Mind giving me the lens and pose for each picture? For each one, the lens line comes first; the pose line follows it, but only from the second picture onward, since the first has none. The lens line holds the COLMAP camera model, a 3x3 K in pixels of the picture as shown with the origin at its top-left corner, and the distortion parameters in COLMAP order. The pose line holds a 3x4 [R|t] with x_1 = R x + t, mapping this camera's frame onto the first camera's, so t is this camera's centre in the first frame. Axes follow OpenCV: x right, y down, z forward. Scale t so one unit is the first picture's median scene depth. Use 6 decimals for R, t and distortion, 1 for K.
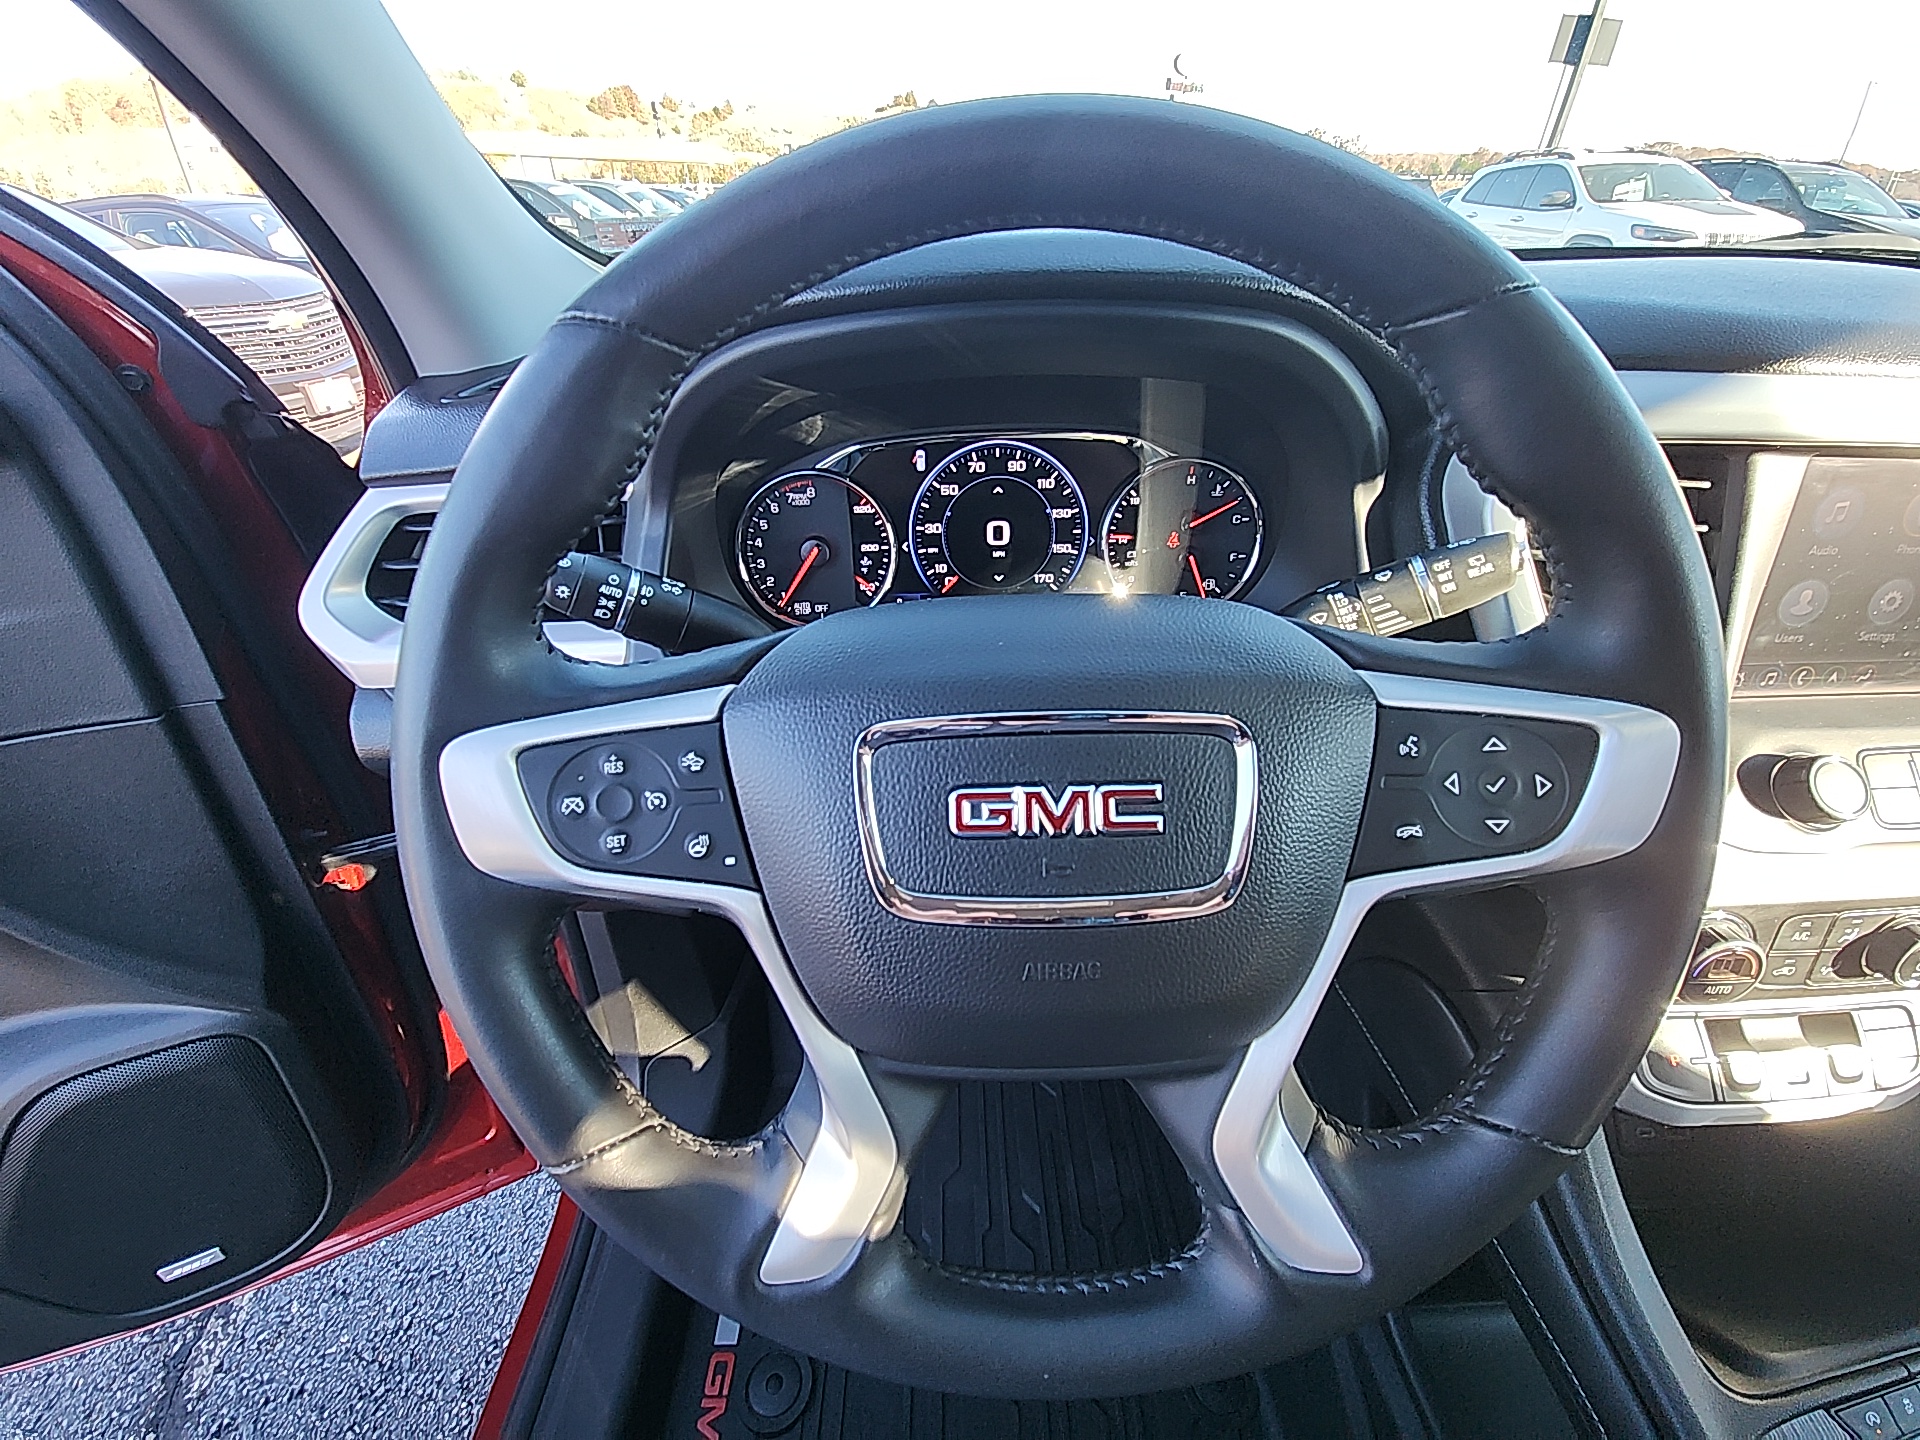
lens RADIAL K [[774.9, 0, 954.6], [0, 774.9, 693.6], [0, 0, 1]] dist [0.009449, -0.010294]
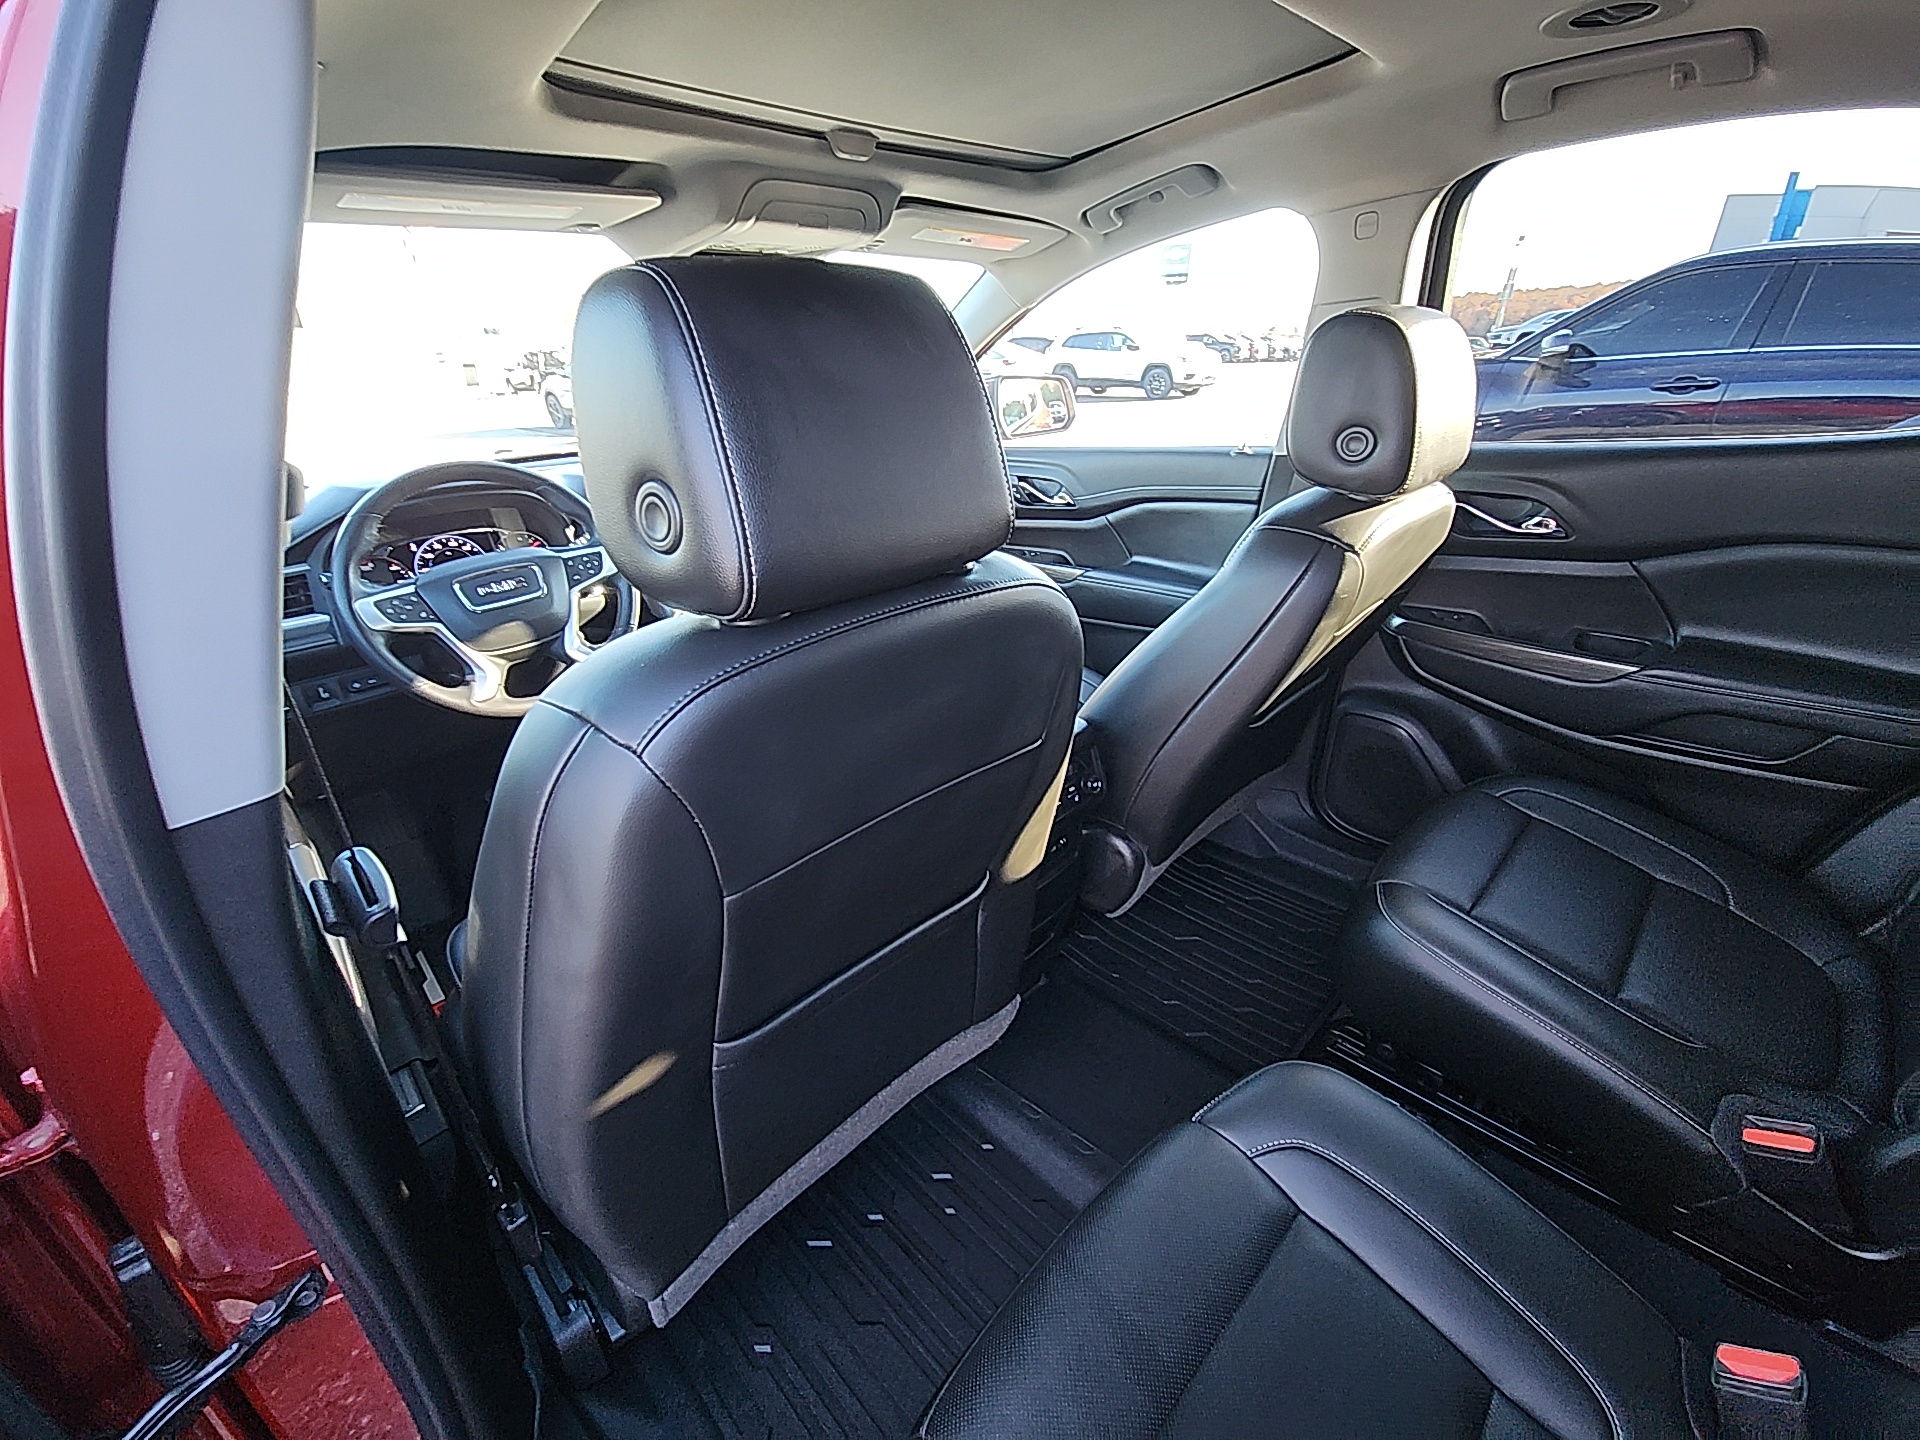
lens RADIAL K [[781.4, 0, 955.1], [0, 781.4, 697.0], [0, 0, 1]] dist [0.000861, -0.000171]
pose [[0.720787, -0.283557, 0.632504, -0.572186], [0.374495, 0.927163, -0.011111, 0.963055], [-0.583283, 0.244878, 0.774477, -2.193291]]
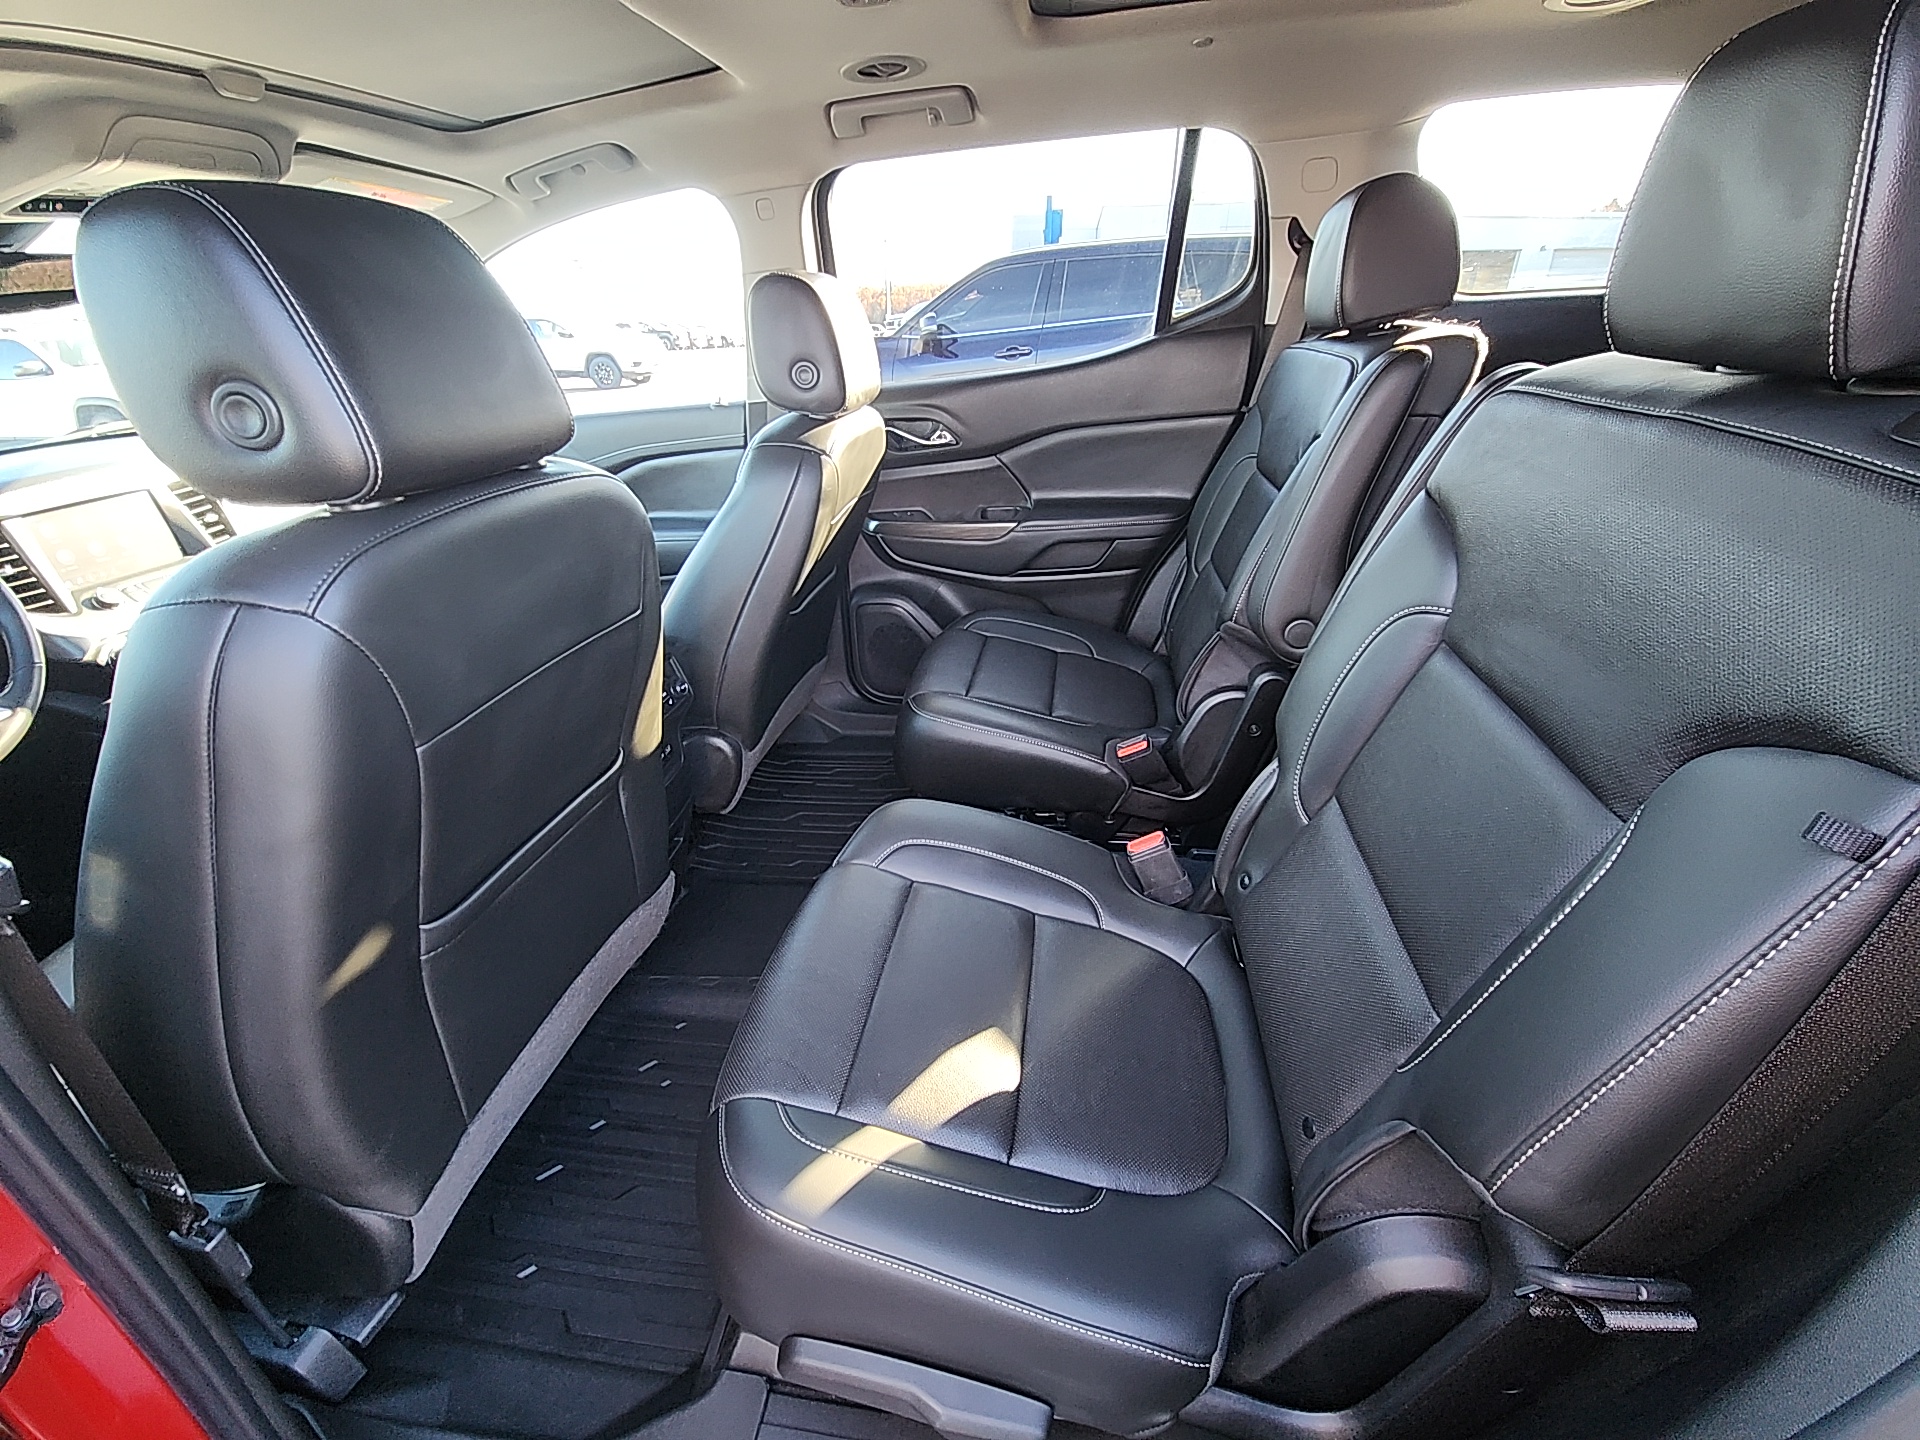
lens RADIAL K [[770.3, 0, 962.4], [0, 770.3, 703.0], [0, 0, 1]] dist [0.021311, -0.013354]
pose [[0.160487, -0.428091, 0.889372, -1.554481], [0.545253, 0.789541, 0.281647, 1.305786], [-0.822766, 0.439732, 0.360129, -2.385109]]
